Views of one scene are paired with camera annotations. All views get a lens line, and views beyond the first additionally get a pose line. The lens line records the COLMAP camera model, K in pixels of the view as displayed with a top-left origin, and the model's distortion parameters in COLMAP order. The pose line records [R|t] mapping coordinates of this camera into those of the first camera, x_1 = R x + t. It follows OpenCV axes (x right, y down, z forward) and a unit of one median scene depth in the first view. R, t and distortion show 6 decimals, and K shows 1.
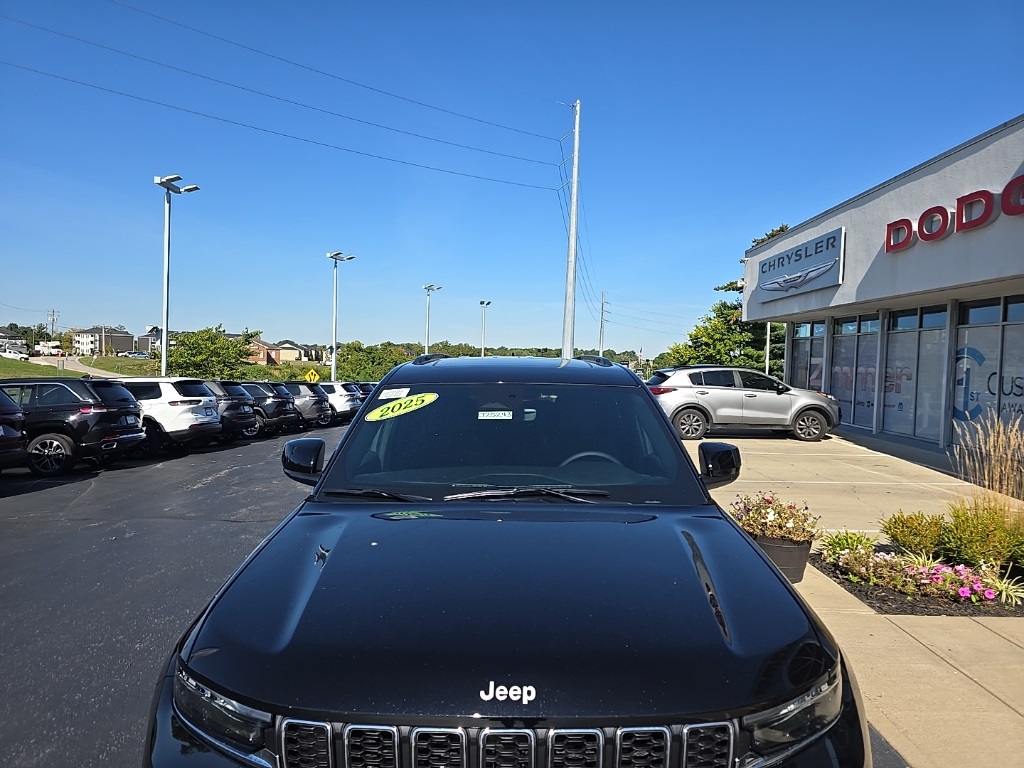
lens RADIAL K [[686.7, 0, 512.0], [0, 686.7, 384.0], [0, 0, 1]] dist [0.082668, -0.088513]
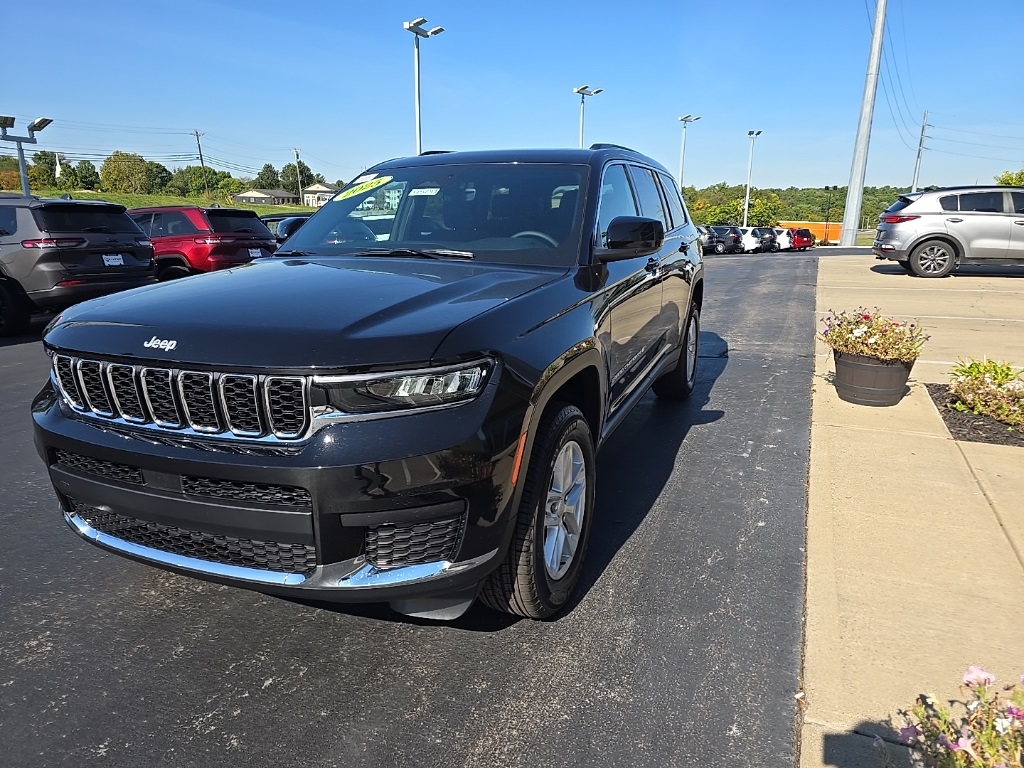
lens RADIAL K [[691.6, 0, 512.0], [0, 691.6, 384.0], [0, 0, 1]] dist [0.066895, -0.076428]
pose [[0.926119, 0.072625, -0.370175, 0.110501], [0.007587, 0.977509, 0.210759, 0.023337], [0.377156, -0.197996, 0.904738, 0.001526]]
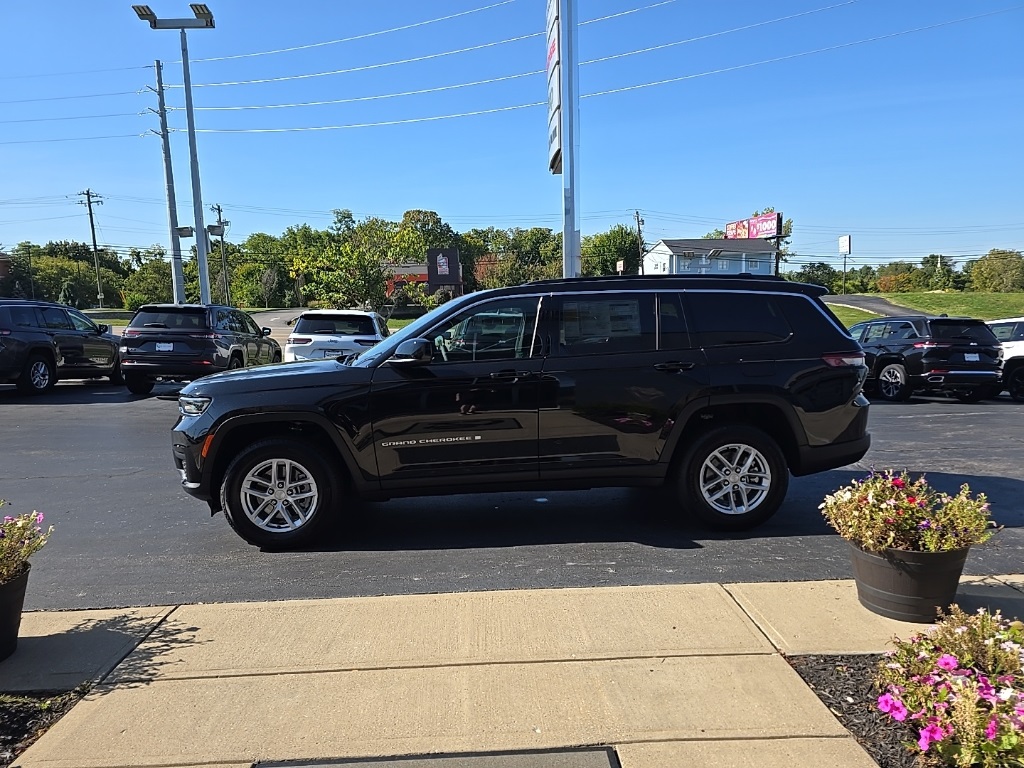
lens RADIAL K [[691.6, 0, 512.0], [0, 691.6, 384.0], [0, 0, 1]] dist [0.066895, -0.076428]
pose [[0.044854, 0.077155, -0.996010, 0.373125], [-0.006497, 0.997015, 0.076940, 0.013993], [0.998972, 0.003020, 0.045222, 0.242171]]
